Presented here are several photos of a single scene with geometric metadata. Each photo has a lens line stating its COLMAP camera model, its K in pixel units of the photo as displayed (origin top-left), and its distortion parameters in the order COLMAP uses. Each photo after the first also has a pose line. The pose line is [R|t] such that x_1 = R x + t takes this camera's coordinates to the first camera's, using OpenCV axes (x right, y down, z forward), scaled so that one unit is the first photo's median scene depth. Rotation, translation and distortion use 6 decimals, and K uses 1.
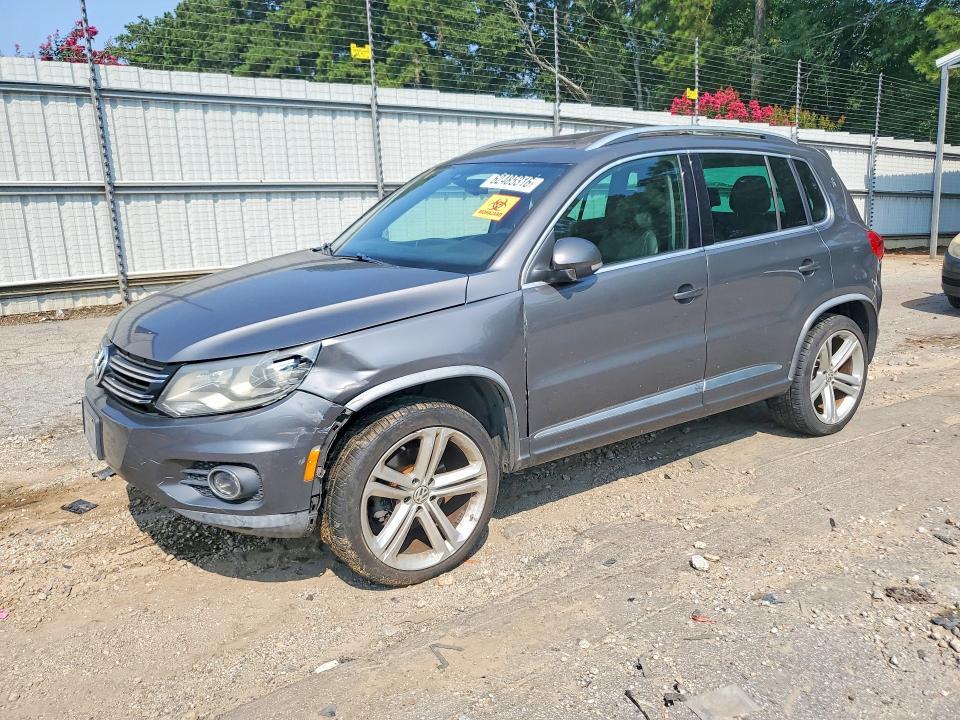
lens RADIAL K [[763.4, 0, 495.1], [0, 763.4, 359.0], [0, 0, 1]] dist [-0.001074, 0.008908]
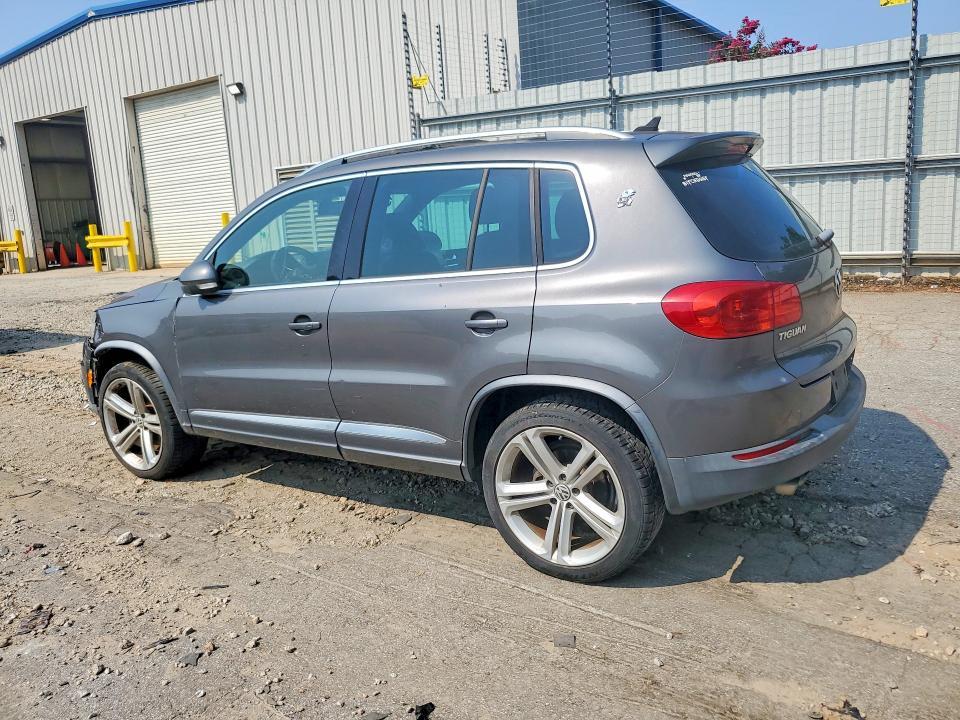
lens RADIAL K [[763.4, 0, 495.1], [0, 763.4, 359.0], [0, 0, 1]] dist [-0.001074, 0.008908]
pose [[0.382760, 0.187396, -0.904642, 0.455850], [-0.149733, 0.978848, 0.139414, -0.077108], [0.911633, 0.082093, 0.402723, 0.316770]]
